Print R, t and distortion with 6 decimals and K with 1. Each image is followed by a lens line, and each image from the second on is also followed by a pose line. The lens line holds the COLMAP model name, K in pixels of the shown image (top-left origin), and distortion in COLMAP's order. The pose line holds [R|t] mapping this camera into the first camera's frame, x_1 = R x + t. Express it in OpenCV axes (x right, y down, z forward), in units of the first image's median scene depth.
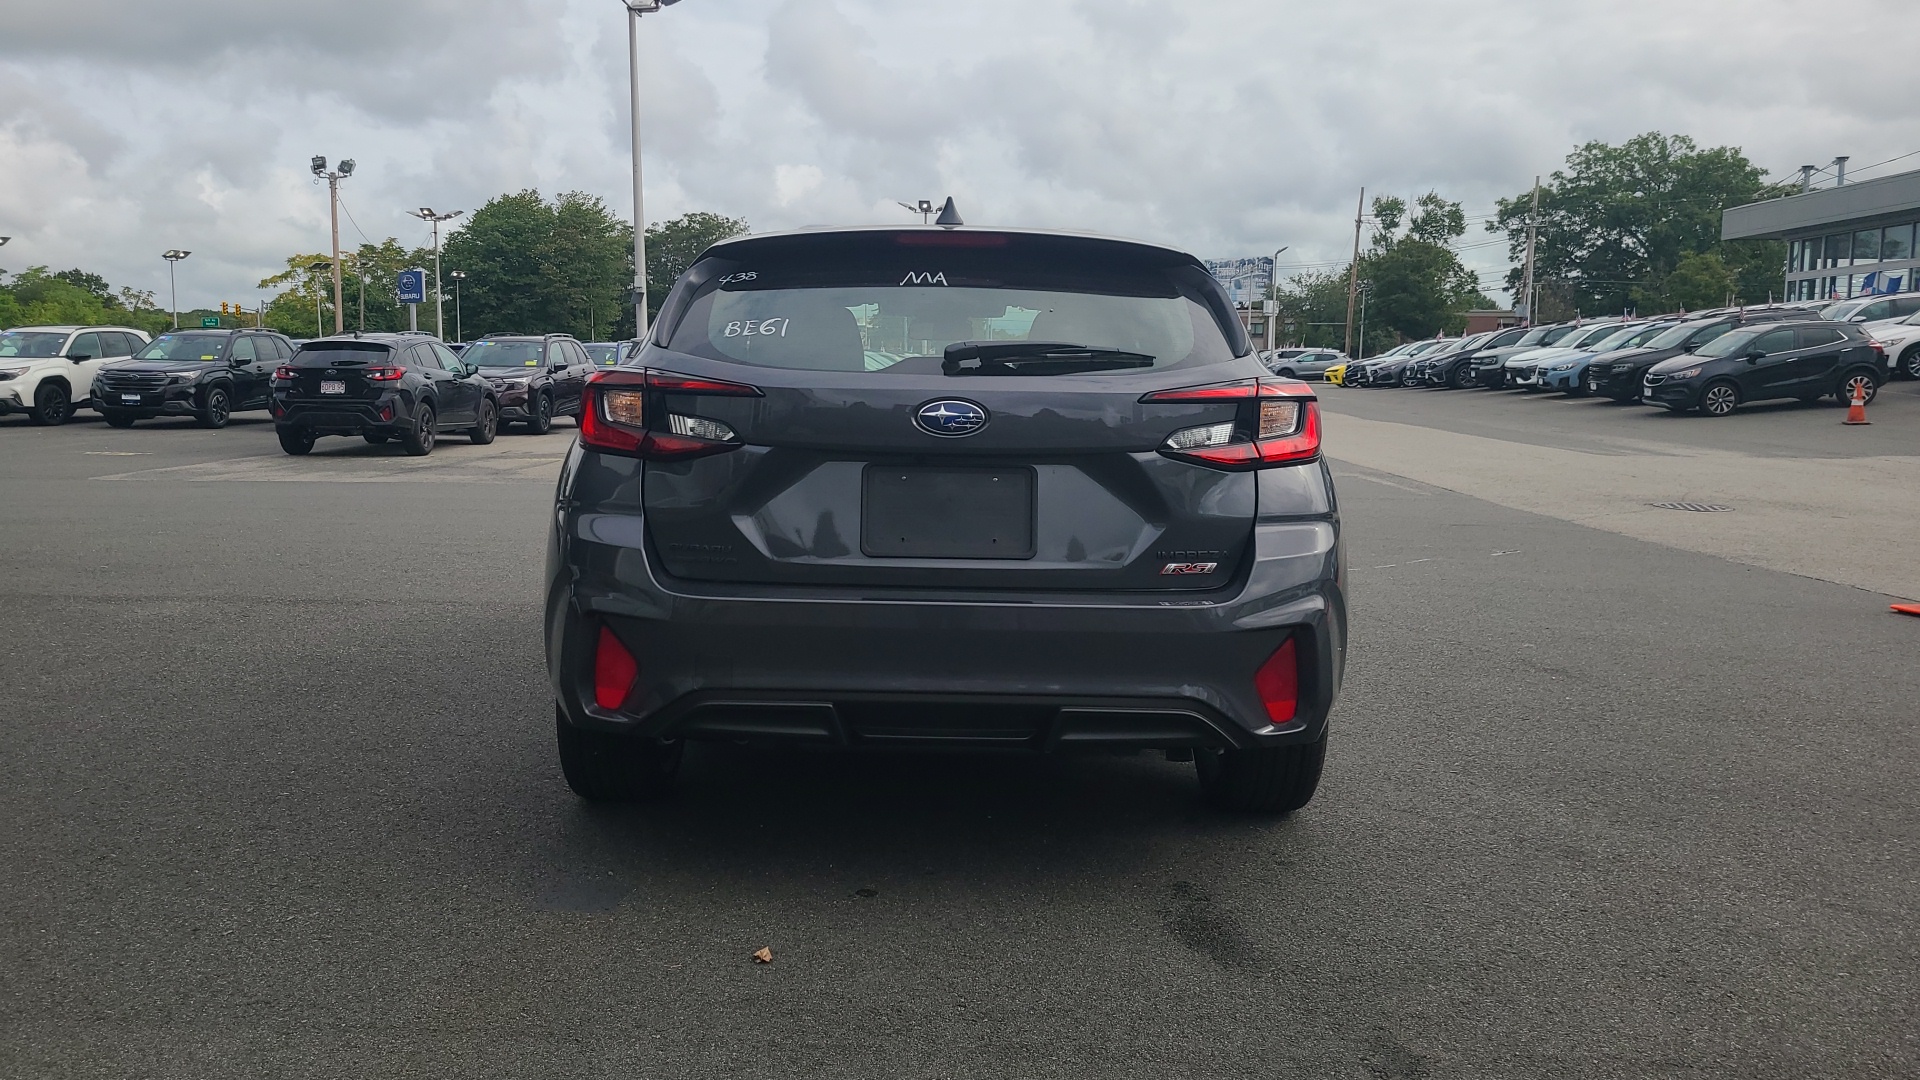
lens RADIAL K [[1462.5, 0, 911.4], [0, 1462.5, 549.4], [0, 0, 1]] dist [0.058966, -0.033717]
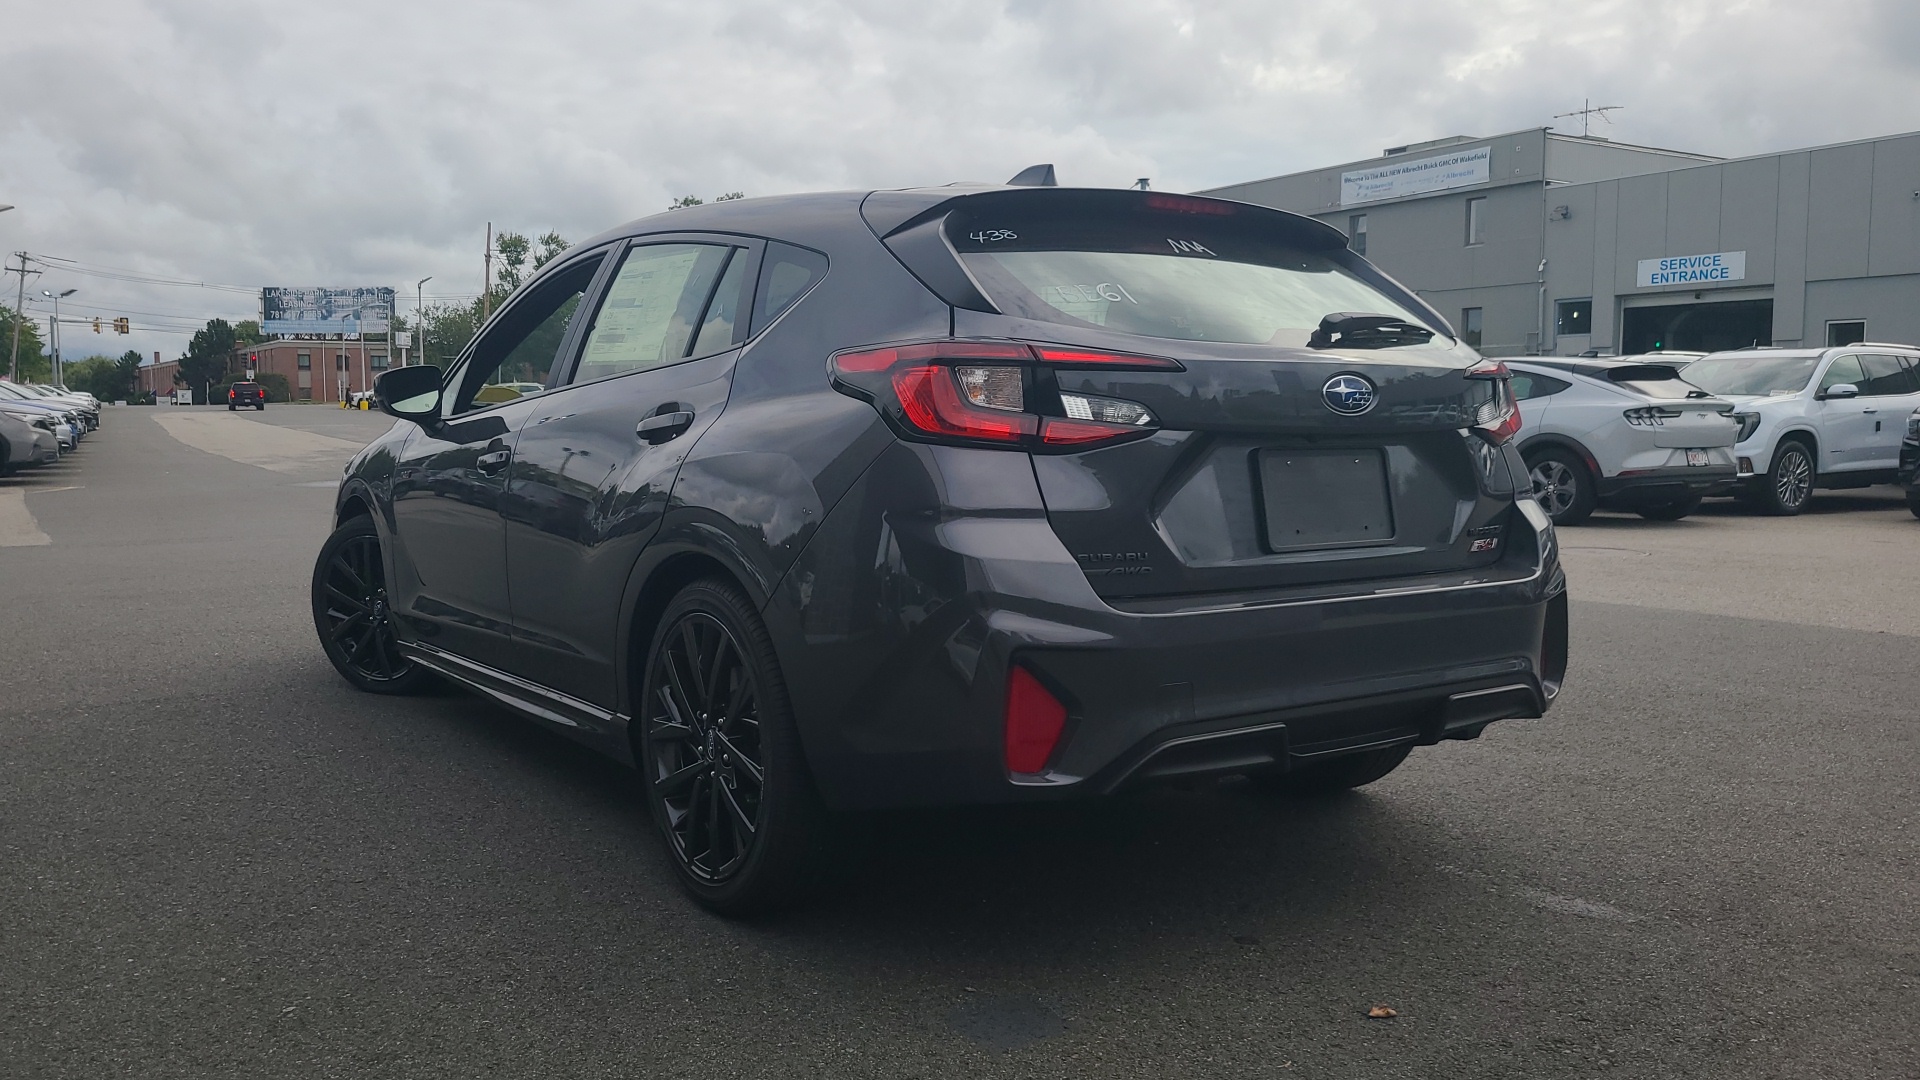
lens RADIAL K [[1463.1, 0, 909.6], [0, 1463.1, 540.4], [0, 0, 1]] dist [0.004829, -0.003728]
pose [[0.815643, -0.061117, 0.575318, -0.051487], [0.078676, 0.996884, -0.005639, -0.001097], [-0.573181, 0.049863, 0.817911, 0.029362]]
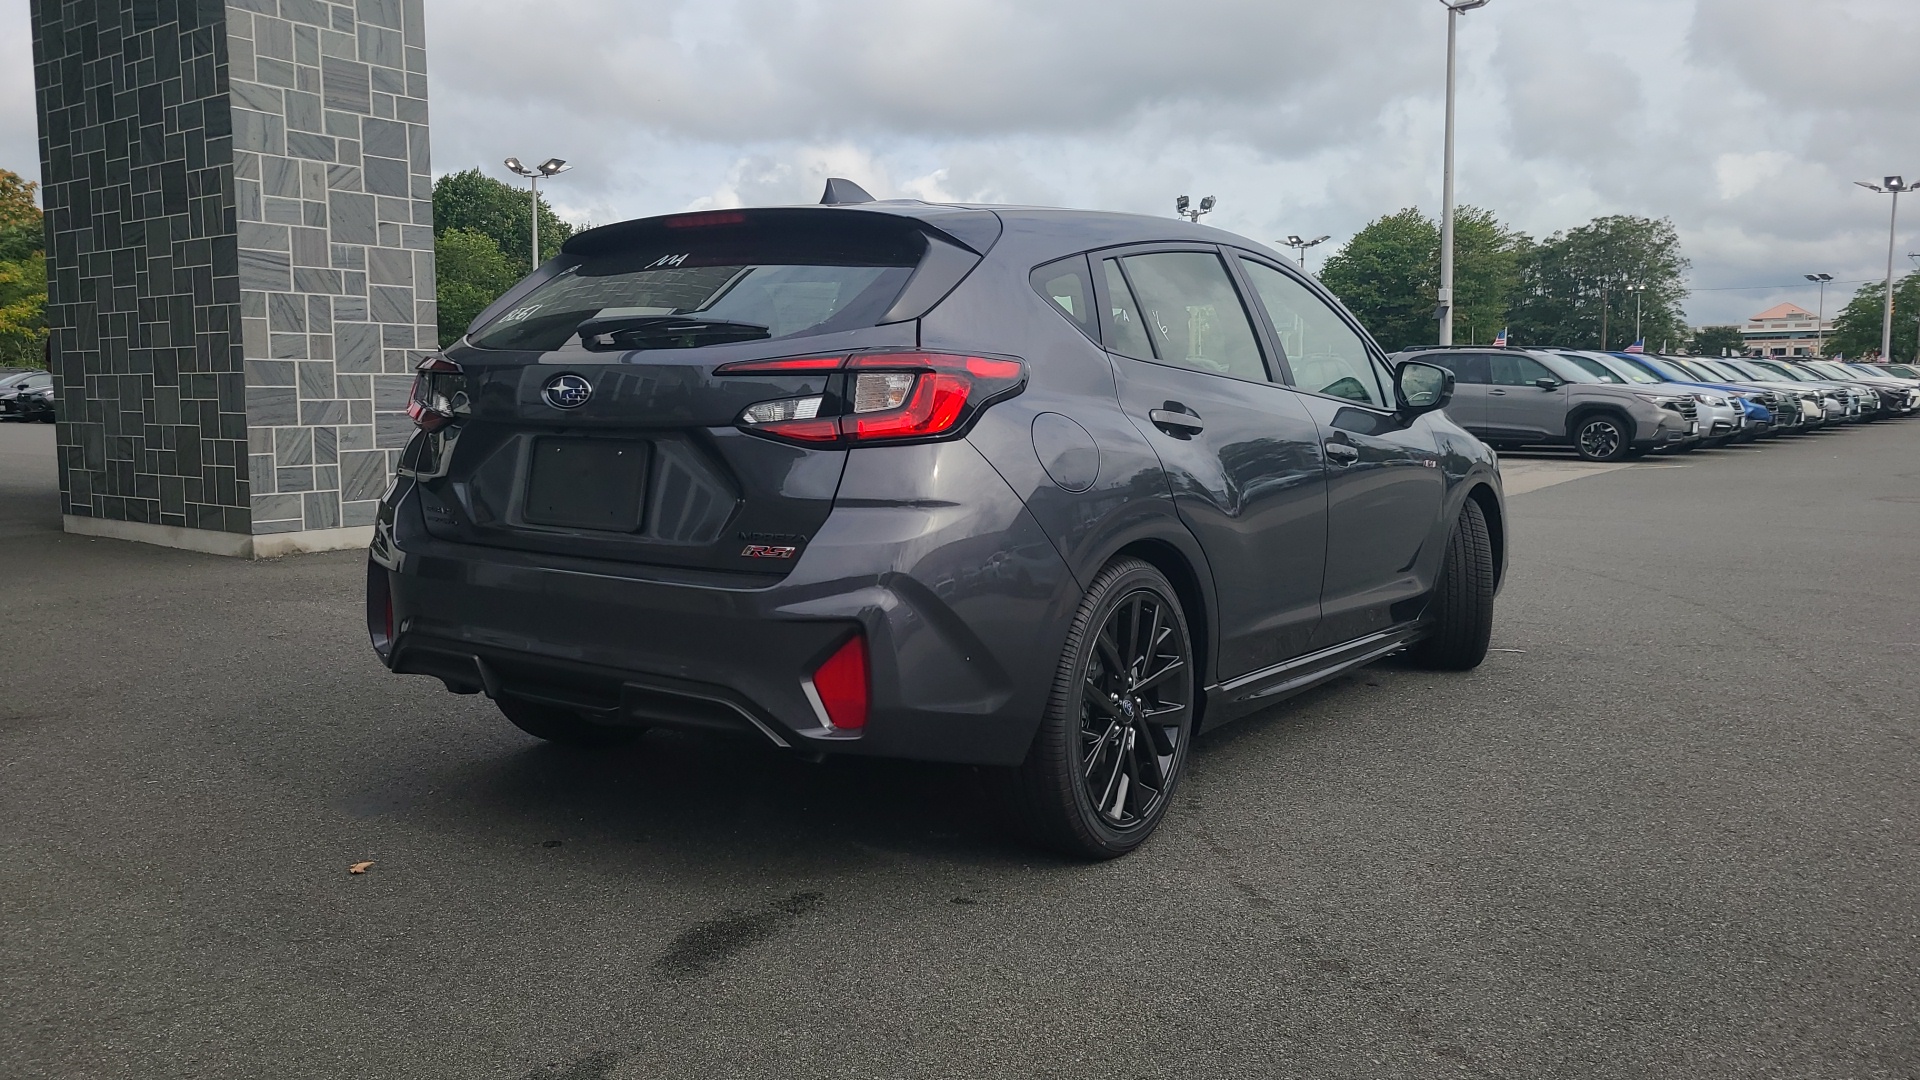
lens RADIAL K [[1462.5, 0, 911.4], [0, 1462.5, 549.4], [0, 0, 1]] dist [0.058966, -0.033717]
pose [[0.811532, 0.052568, -0.581938, 0.059200], [-0.063061, 0.998007, 0.002211, 0.000266], [0.580894, 0.034904, 0.813230, 0.021231]]
